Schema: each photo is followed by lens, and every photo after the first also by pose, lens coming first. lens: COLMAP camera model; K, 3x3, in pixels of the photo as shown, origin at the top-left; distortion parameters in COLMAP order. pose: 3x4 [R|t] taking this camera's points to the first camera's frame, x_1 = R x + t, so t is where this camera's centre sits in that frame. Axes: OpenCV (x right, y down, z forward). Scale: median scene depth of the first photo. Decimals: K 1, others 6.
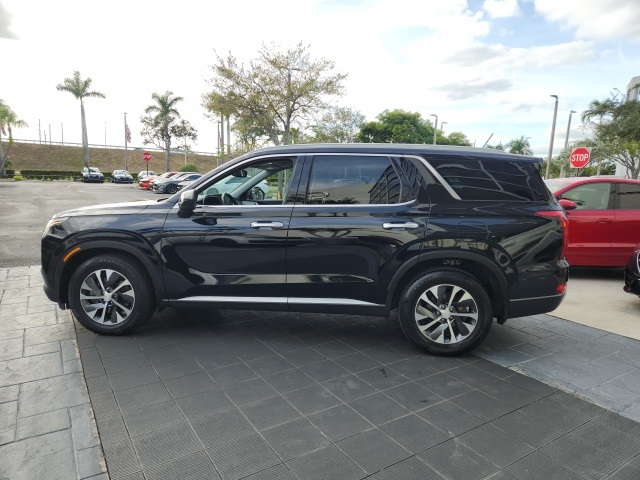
lens RADIAL K [[428.5, 0, 324.8], [0, 428.5, 244.6], [0, 0, 1]] dist [0.063822, -0.052187]
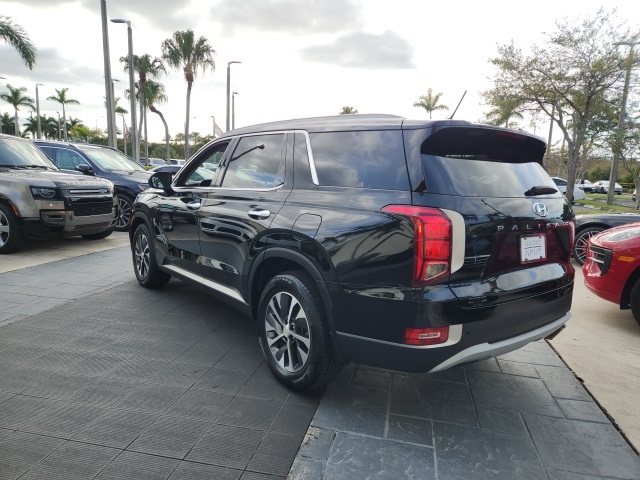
lens RADIAL K [[428.5, 0, 318.5], [0, 428.5, 239.0], [0, 0, 1]] dist [0.063822, -0.052187]
pose [[0.699752, 0.104166, -0.706751, 0.713502], [-0.123394, 0.992066, 0.024046, -0.024674], [0.703648, 0.070382, 0.707054, 0.400233]]
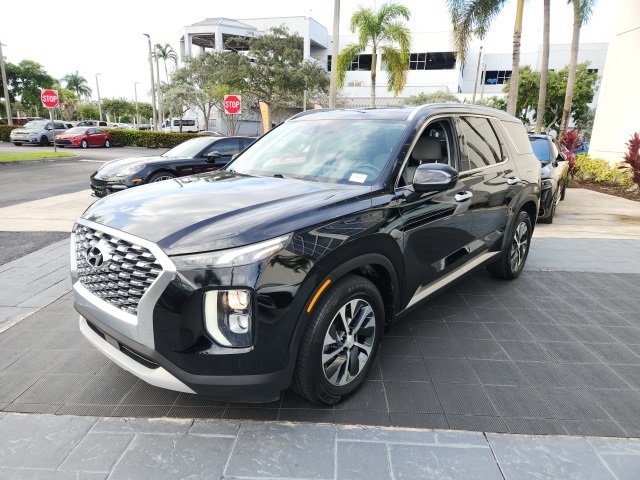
lens RADIAL K [[428.5, 0, 322.2], [0, 428.5, 236.9], [0, 0, 1]] dist [0.063822, -0.052187]
pose [[0.578328, -0.211469, 0.787920, -0.896816], [0.117061, 0.977336, 0.176385, -0.134843], [-0.807362, -0.009774, 0.589975, 0.590079]]
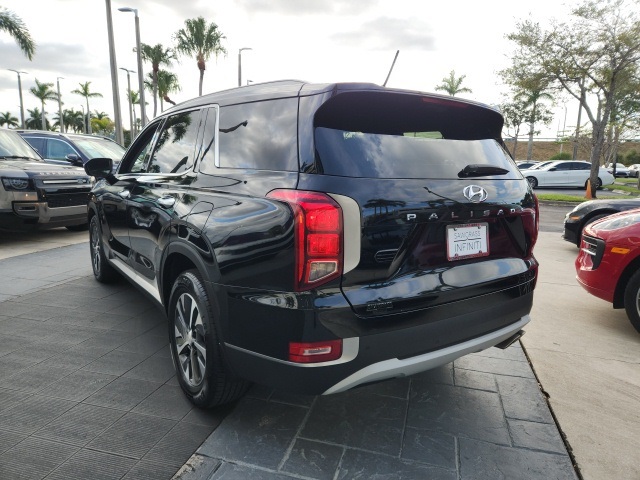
lens RADIAL K [[428.5, 0, 317.8], [0, 428.5, 240.4], [0, 0, 1]] dist [0.063822, -0.052187]
pose [[0.658212, 0.120196, -0.743176, 0.748764], [-0.114235, 0.991687, 0.059213, -0.044059], [0.744115, 0.045922, 0.666471, 0.578458]]
